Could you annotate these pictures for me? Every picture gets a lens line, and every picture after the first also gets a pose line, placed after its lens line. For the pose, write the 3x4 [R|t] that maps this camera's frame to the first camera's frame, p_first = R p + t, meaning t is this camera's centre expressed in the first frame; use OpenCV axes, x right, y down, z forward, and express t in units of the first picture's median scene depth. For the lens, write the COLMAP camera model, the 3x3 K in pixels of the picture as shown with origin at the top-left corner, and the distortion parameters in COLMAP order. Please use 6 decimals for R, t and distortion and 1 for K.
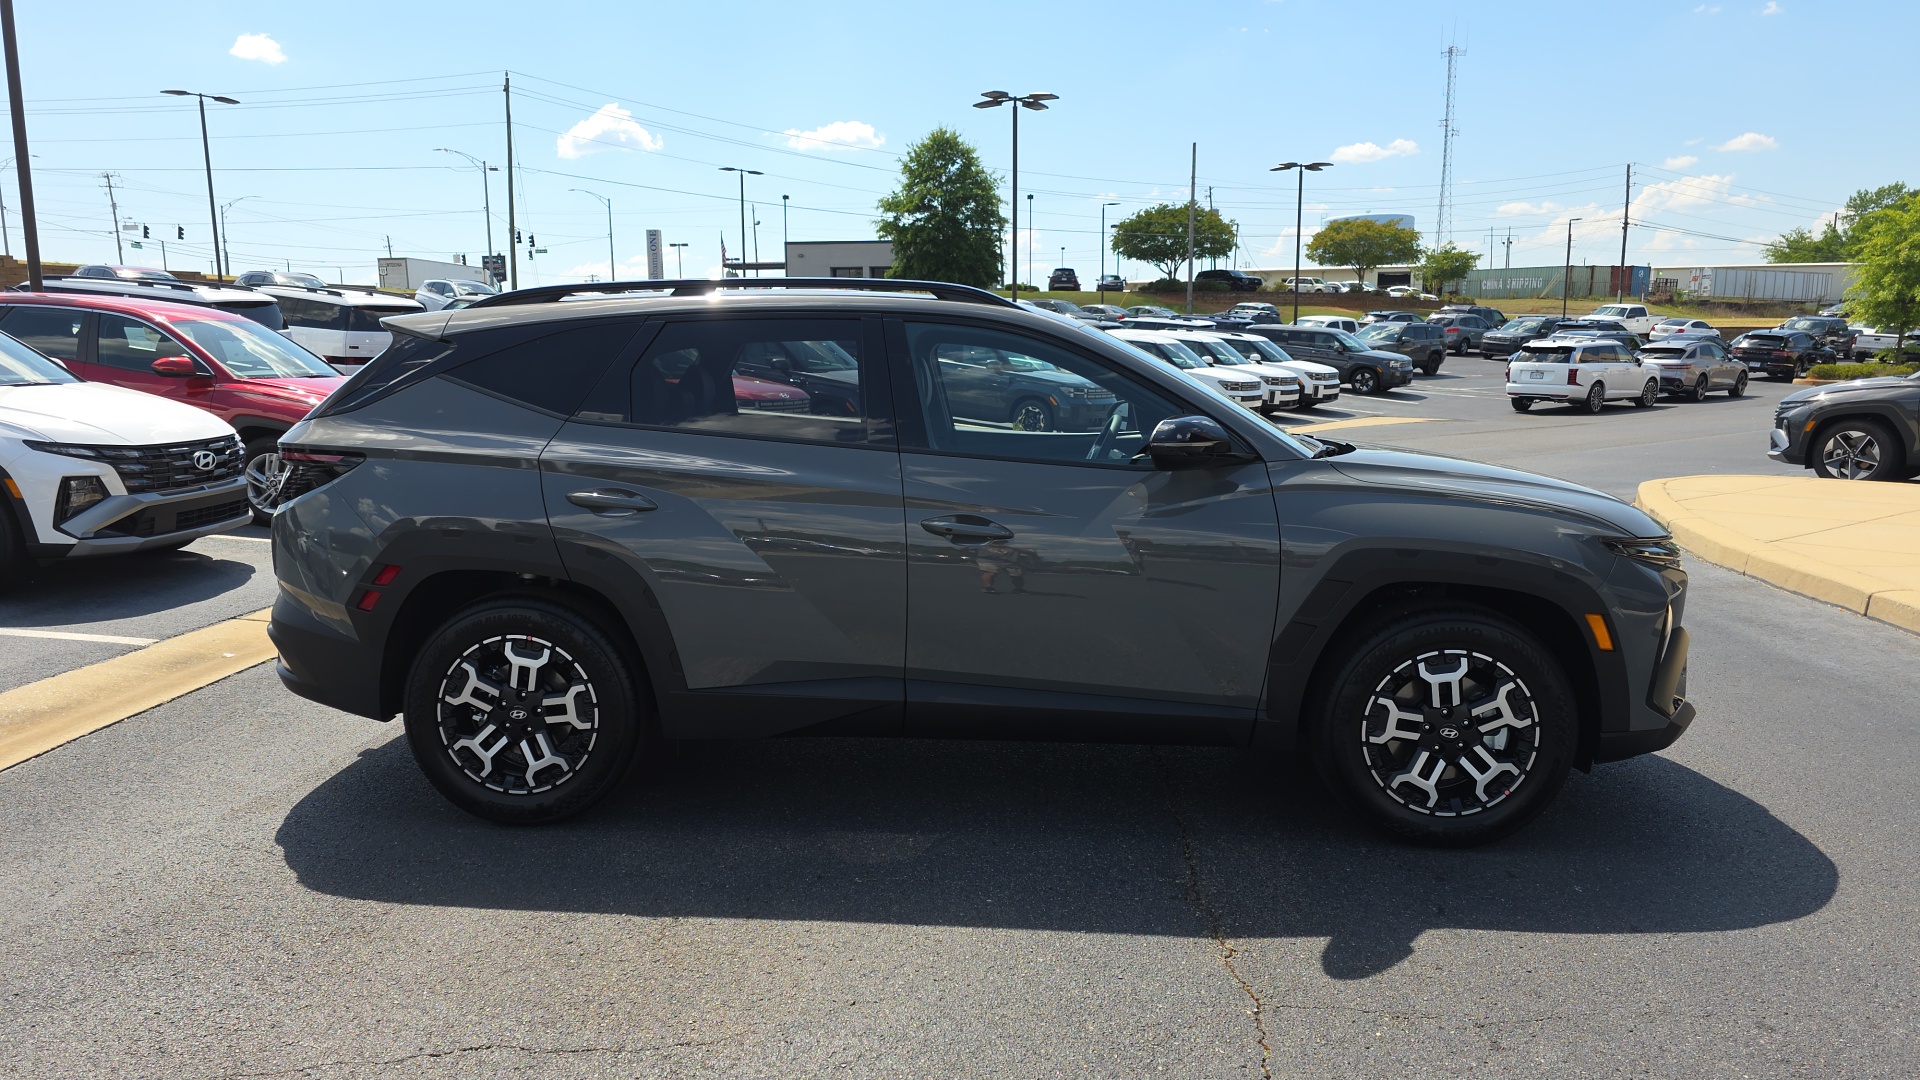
lens RADIAL K [[1364.1, 0, 948.6], [0, 1364.1, 539.5], [0, 0, 1]] dist [0.066467, -0.078245]
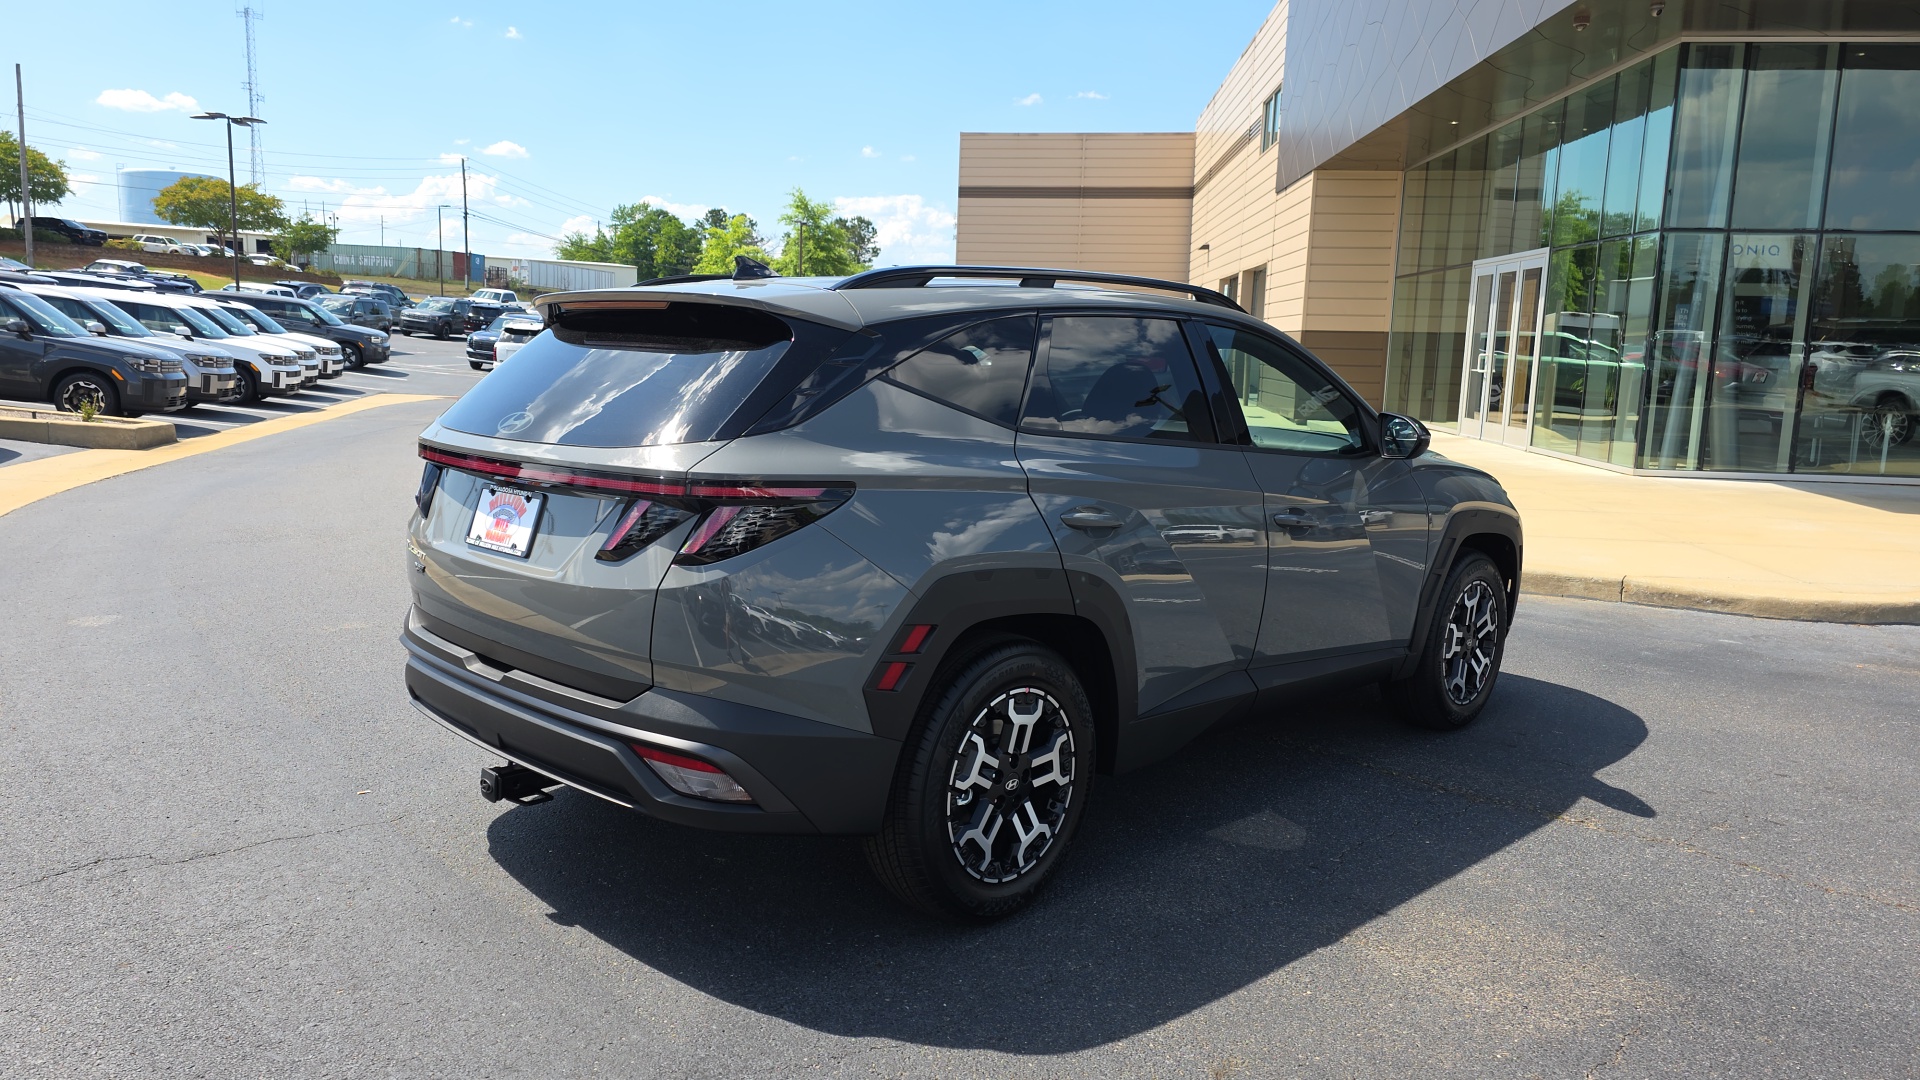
lens RADIAL K [[1320.3, 0, 936.1], [0, 1320.3, 535.1], [0, 0, 1]] dist [0.042319, -0.051641]
pose [[0.655564, -0.080822, 0.750802, -0.137519], [0.065238, 0.996600, 0.050319, -0.009908], [-0.752316, 0.015994, 0.658608, 0.073663]]
